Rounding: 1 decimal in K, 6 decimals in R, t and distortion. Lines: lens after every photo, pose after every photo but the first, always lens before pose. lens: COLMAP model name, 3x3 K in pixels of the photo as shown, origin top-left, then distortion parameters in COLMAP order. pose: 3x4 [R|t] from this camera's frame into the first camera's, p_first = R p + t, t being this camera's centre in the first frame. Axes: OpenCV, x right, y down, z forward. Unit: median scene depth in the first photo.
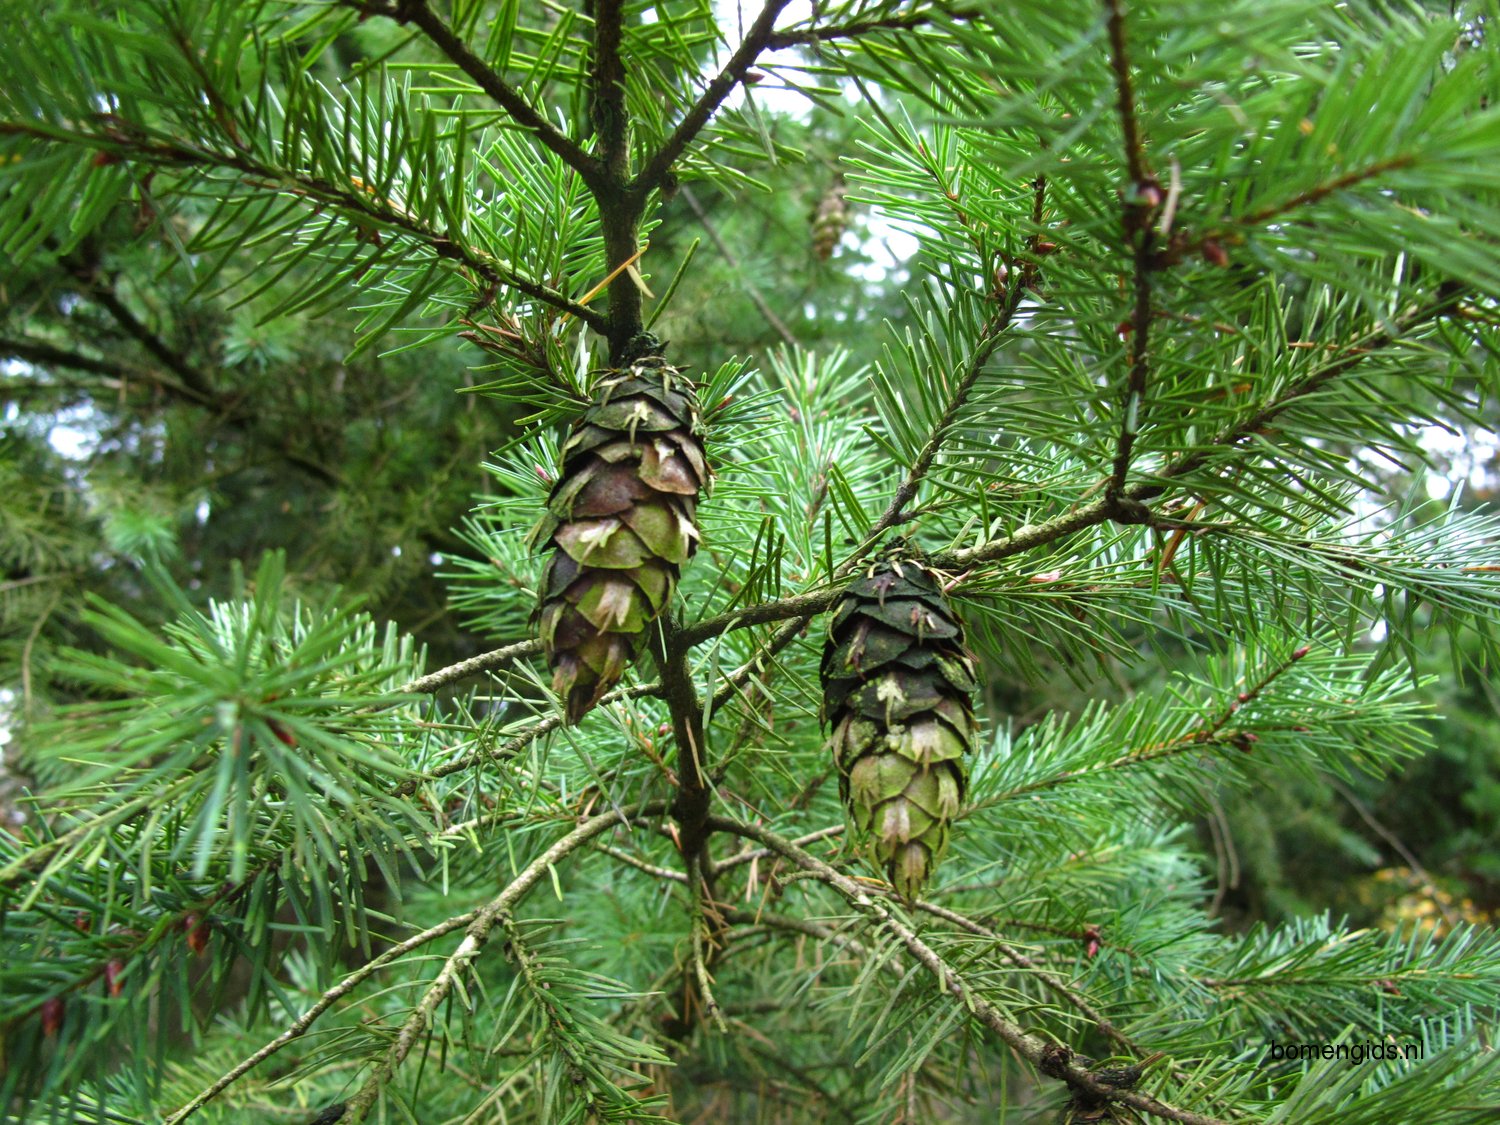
lens RADIAL K [[1240.8, 0, 750.0], [0, 1240.8, 562.5], [0, 0, 1]] dist [-0.173995, 0.130239]
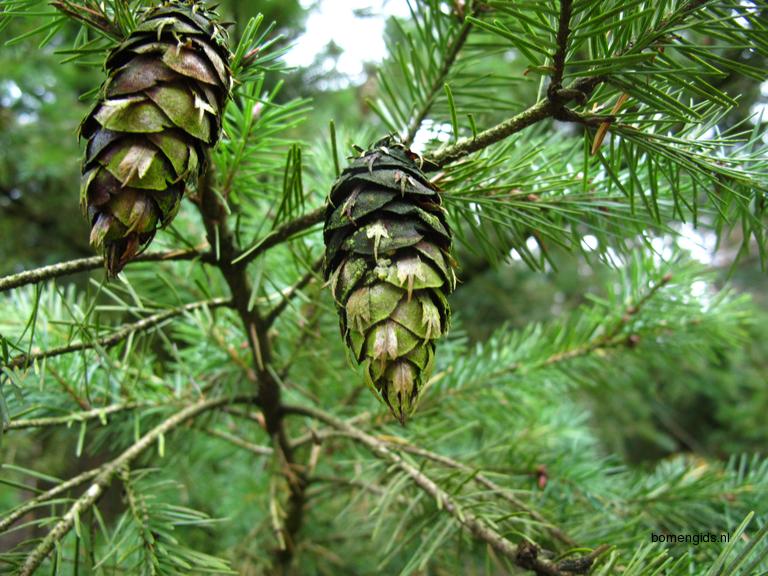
lens RADIAL K [[635.3, 0, 384.0], [0, 635.3, 288.0], [0, 0, 1]] dist [-0.173995, 0.130239]
pose [[0.997271, -0.030799, 0.067097, 0.074934], [0.033685, 0.998536, -0.042311, 0.174704], [-0.065696, 0.044456, 0.996849, 0.393514]]
